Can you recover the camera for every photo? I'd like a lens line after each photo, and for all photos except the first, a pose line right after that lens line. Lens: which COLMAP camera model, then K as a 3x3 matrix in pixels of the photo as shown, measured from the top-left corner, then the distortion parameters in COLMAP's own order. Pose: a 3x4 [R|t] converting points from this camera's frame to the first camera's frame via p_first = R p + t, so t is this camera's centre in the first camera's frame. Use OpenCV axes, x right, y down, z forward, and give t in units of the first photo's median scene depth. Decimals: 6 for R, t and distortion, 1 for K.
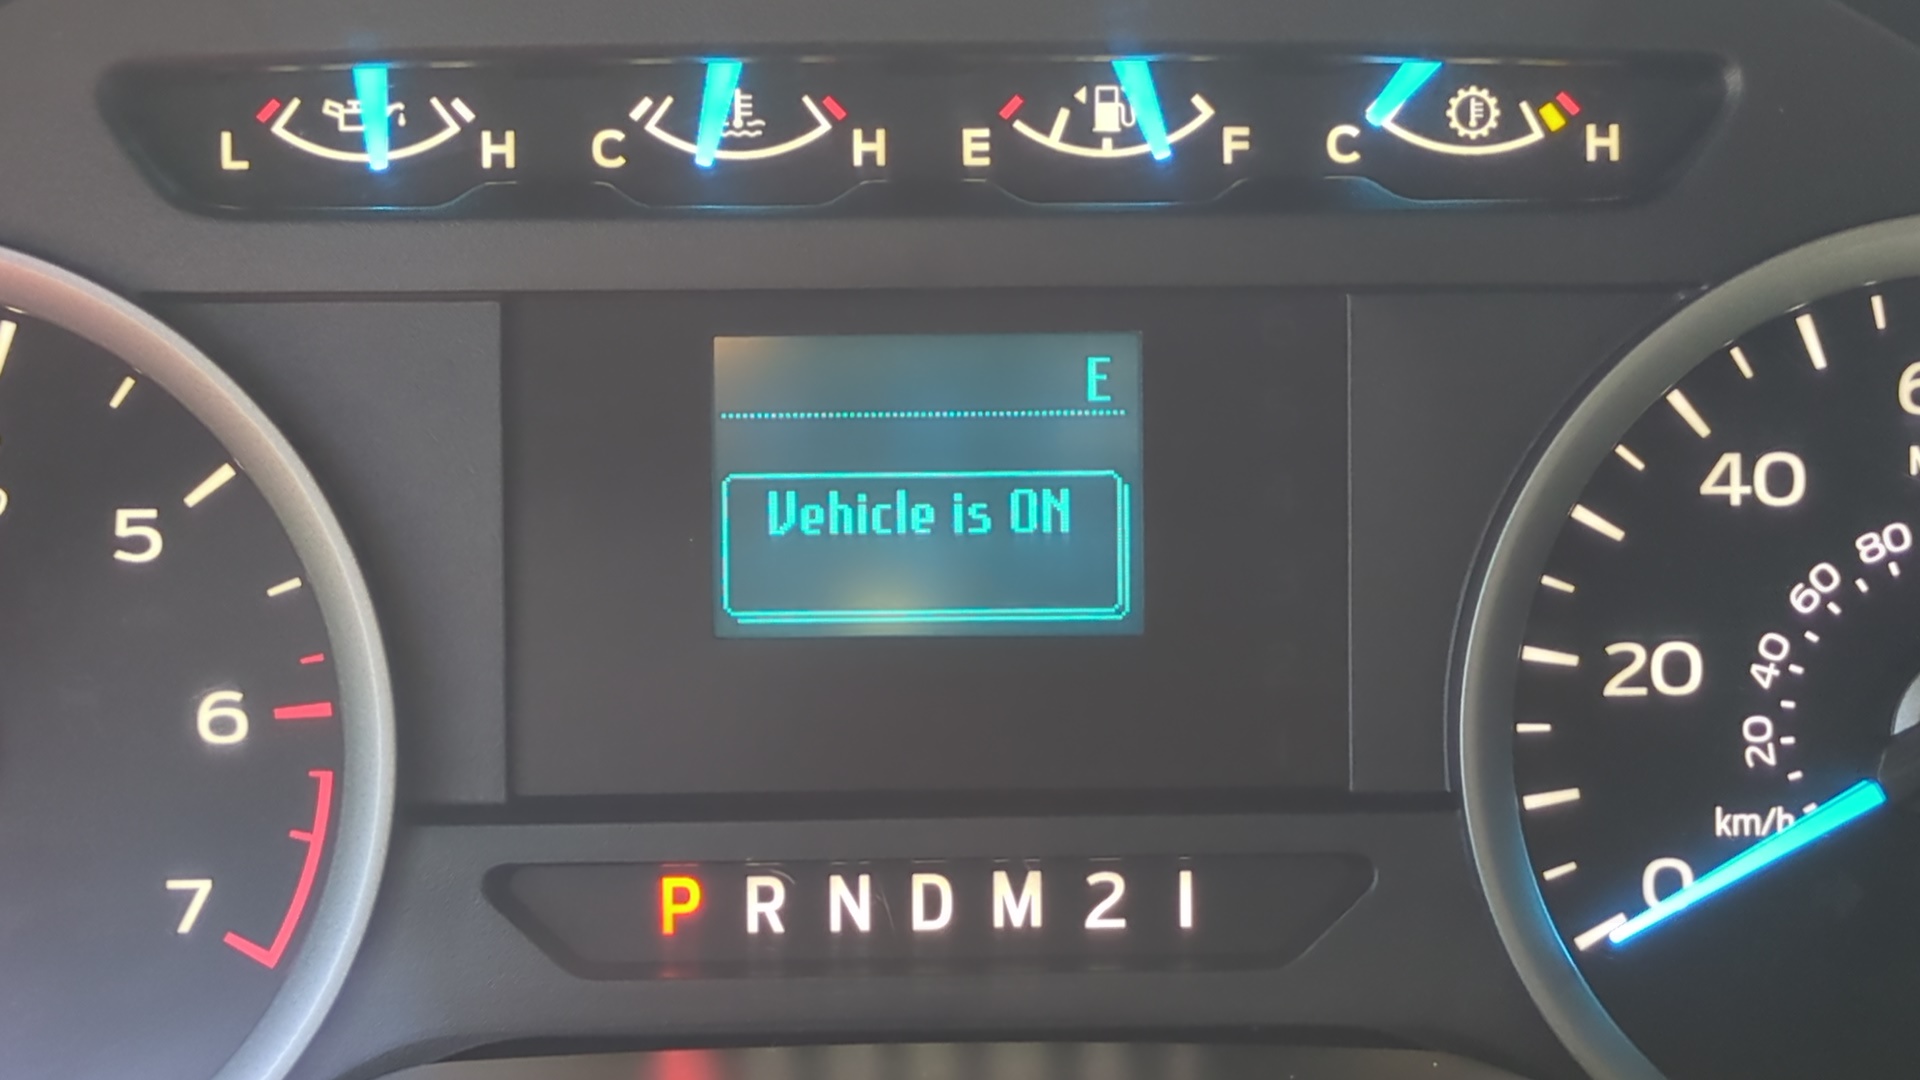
lens RADIAL K [[1652.3, 0, 820.1], [0, 1652.3, 489.6], [0, 0, 1]] dist [0.050807, -0.087389]
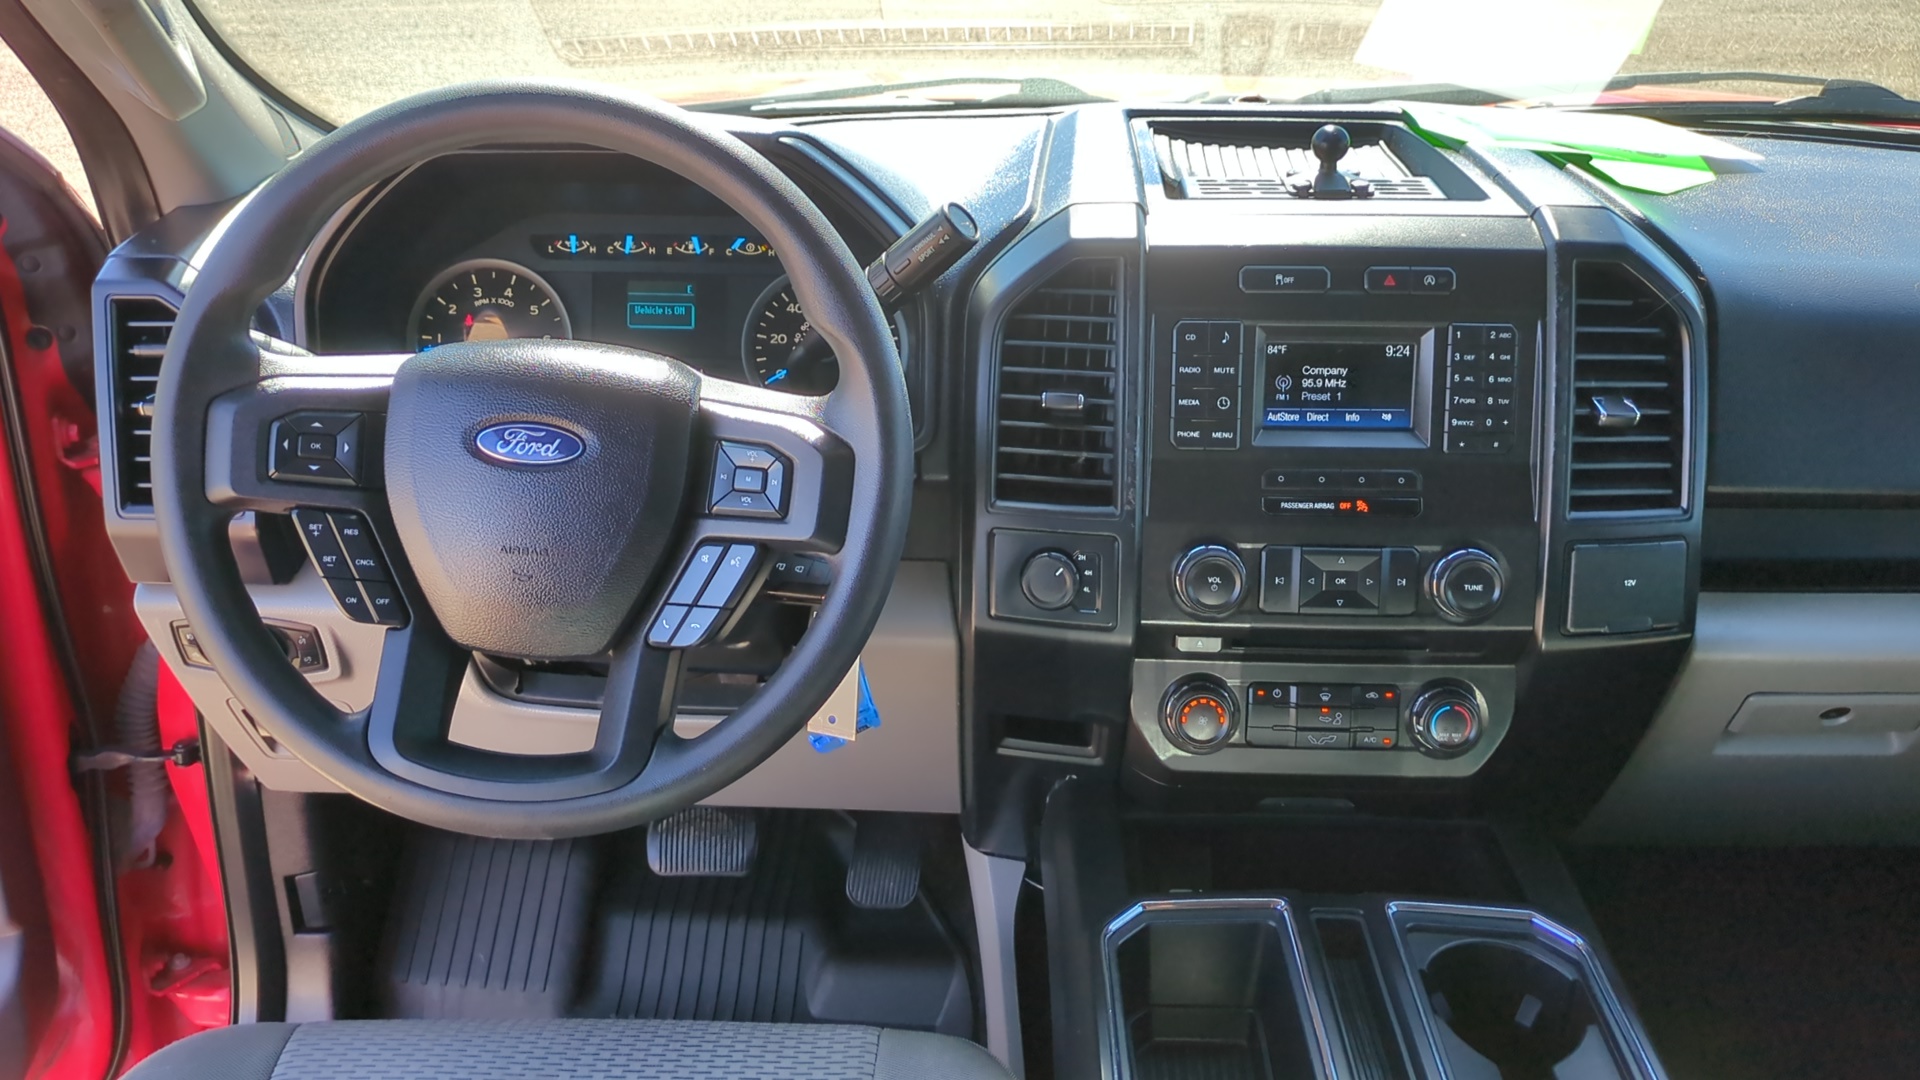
lens RADIAL K [[1652.0, 0, 980.4], [0, 1652.0, 531.5], [0, 0, 1]] dist [0.062047, -0.081918]
pose [[0.998851, 0.026727, -0.039783, 1.519052], [-0.026334, 0.999599, 0.010361, 0.741810], [0.040044, -0.009302, 0.999155, -5.120200]]
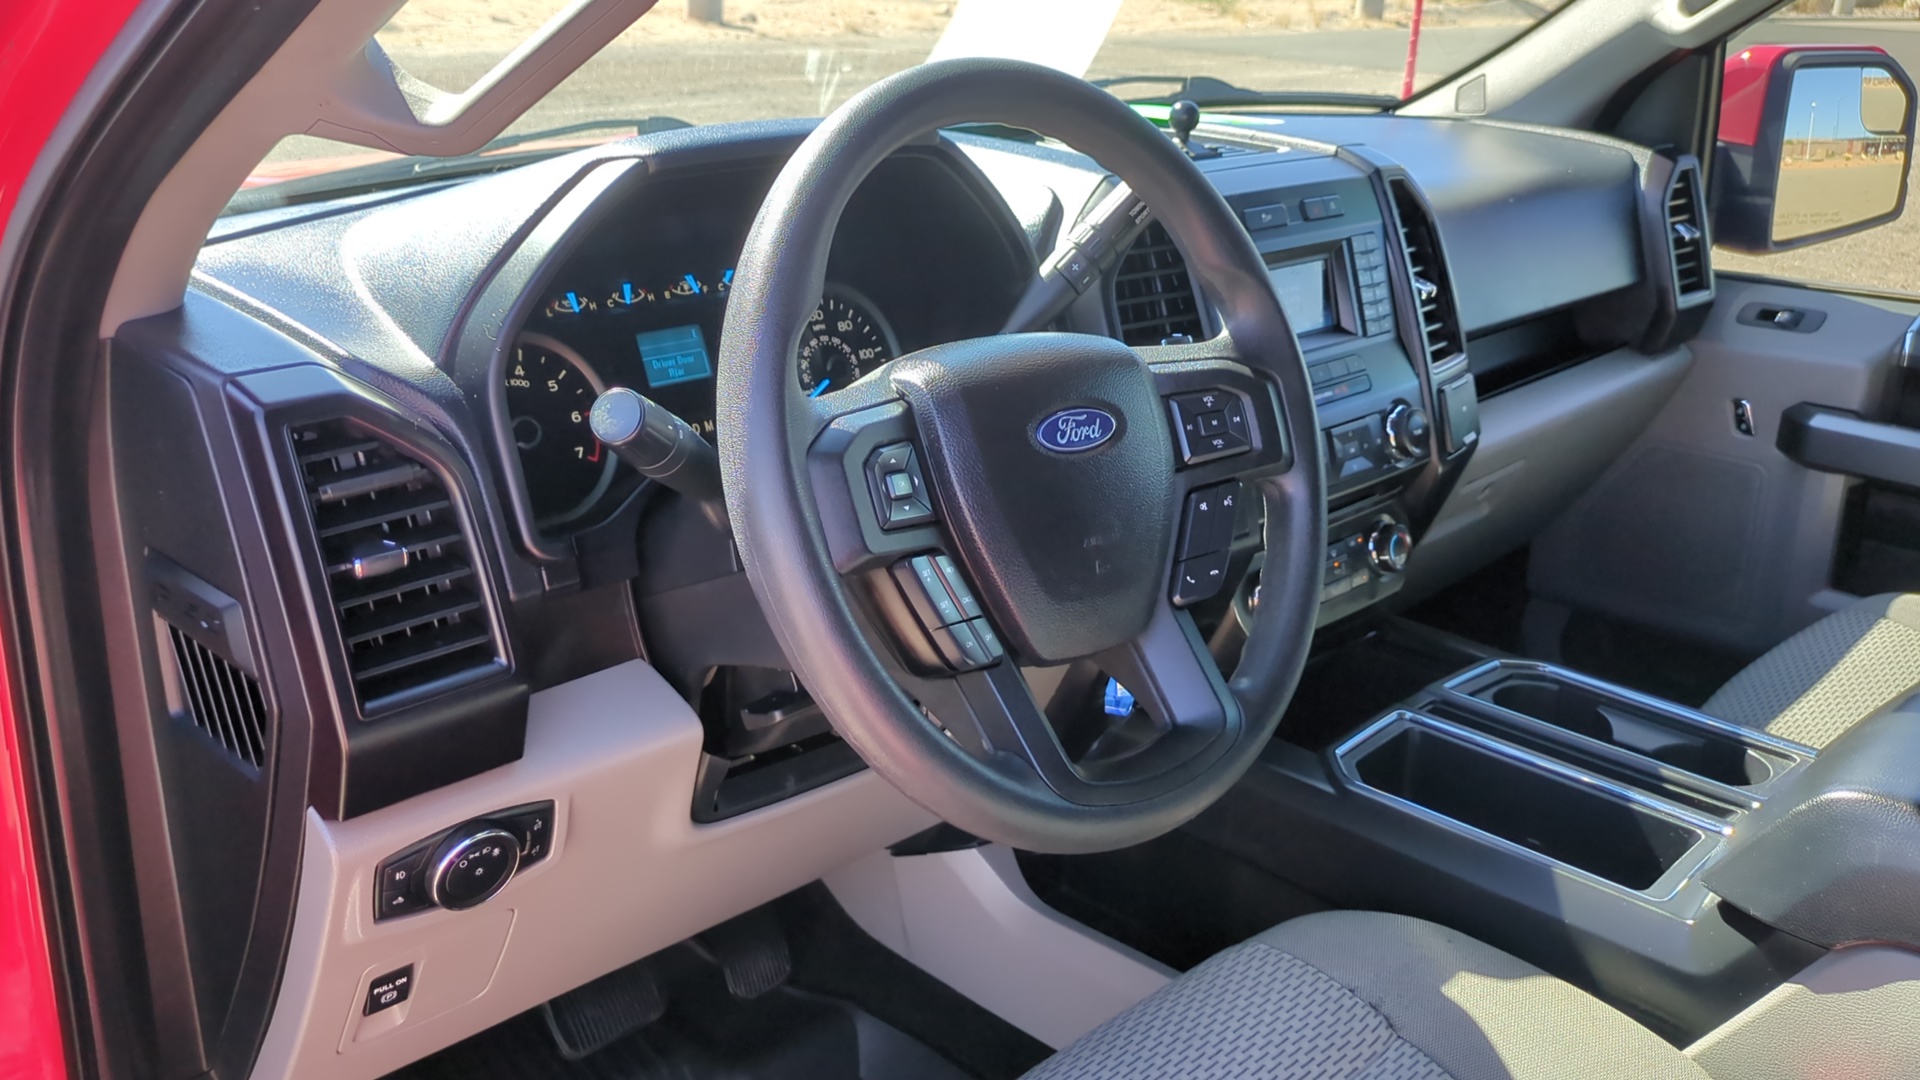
lens RADIAL K [[1652.0, 0, 980.4], [0, 1652.0, 531.5], [0, 0, 1]] dist [0.062047, -0.081918]
pose [[0.719294, -0.215122, 0.660560, -2.966751], [0.255069, 0.966218, 0.036915, 0.616664], [-0.646186, 0.141936, 0.749865, -3.699204]]
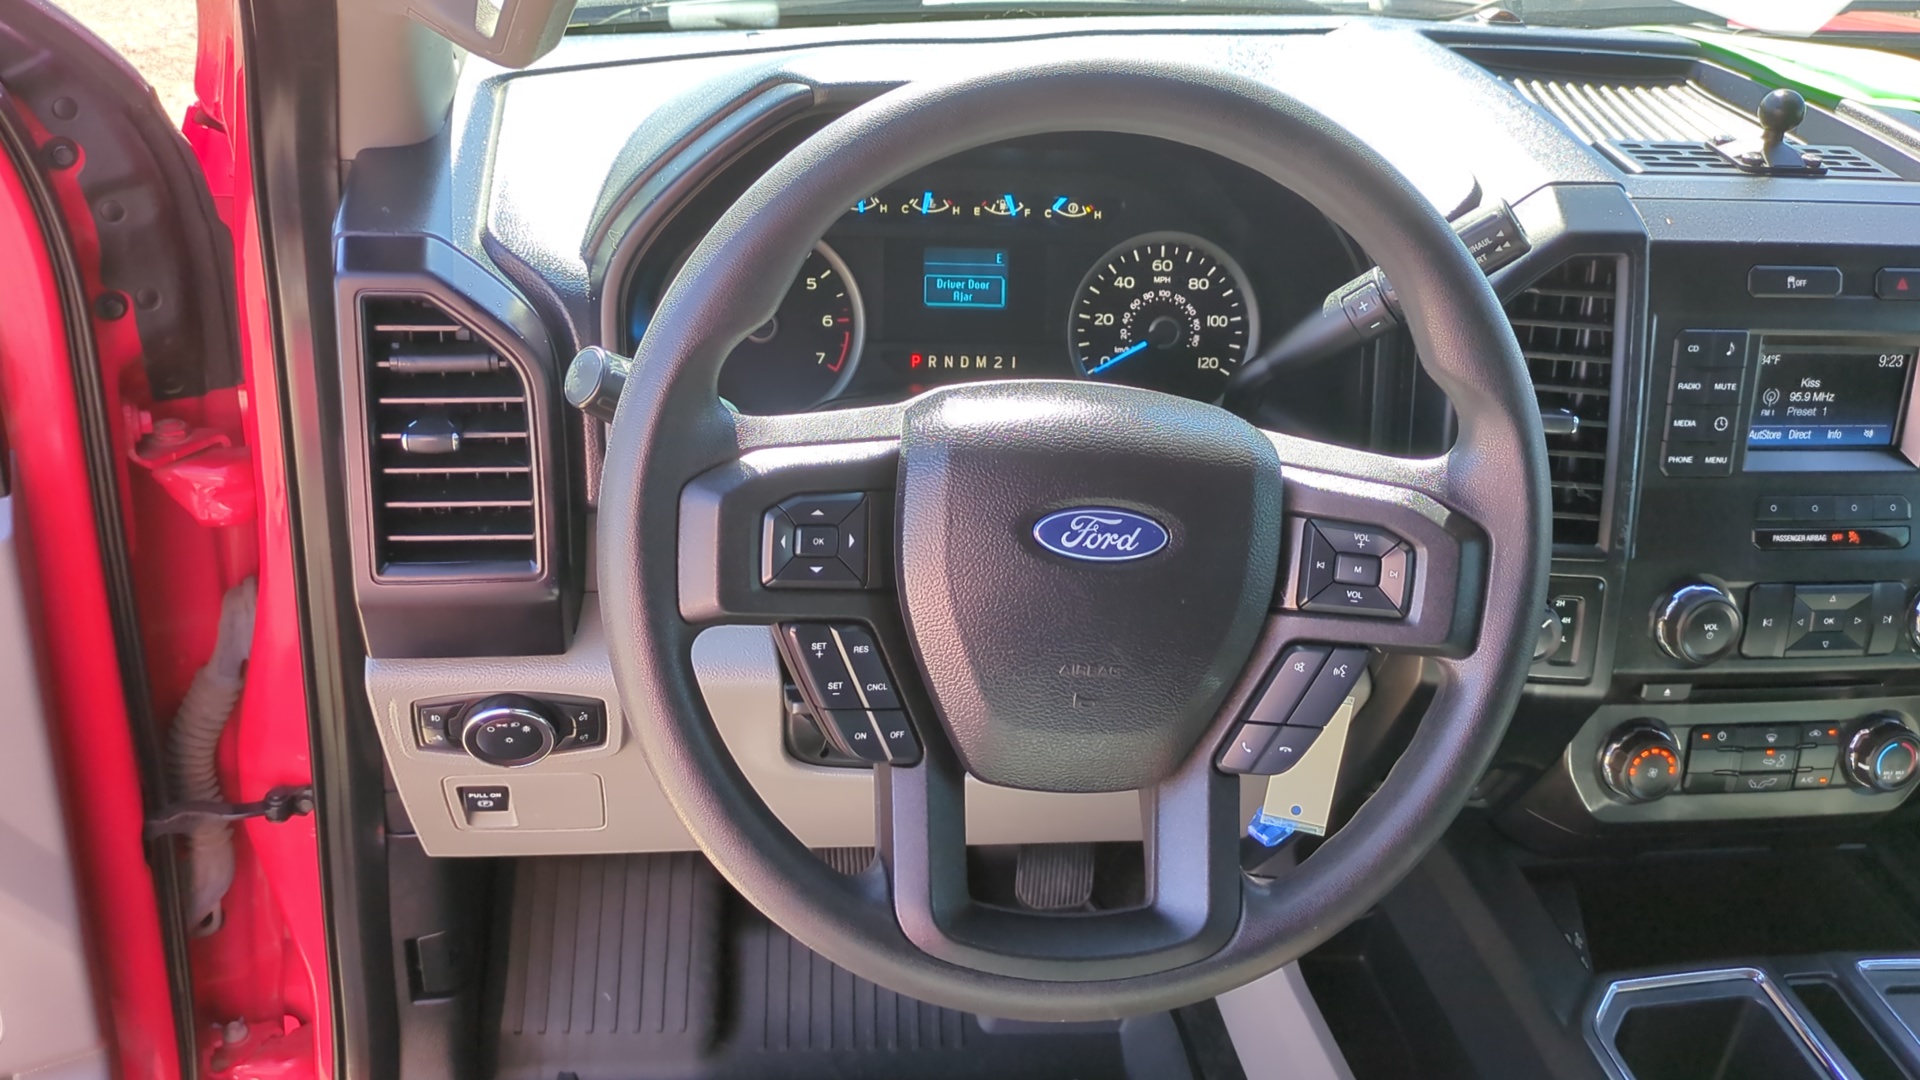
lens RADIAL K [[1652.0, 0, 980.4], [0, 1652.0, 531.5], [0, 0, 1]] dist [0.062047, -0.081918]
pose [[0.986905, 0.005857, 0.161196, -0.702201], [-0.024751, 0.993004, 0.115457, 0.179946], [-0.159392, -0.117935, 0.980146, -4.057110]]
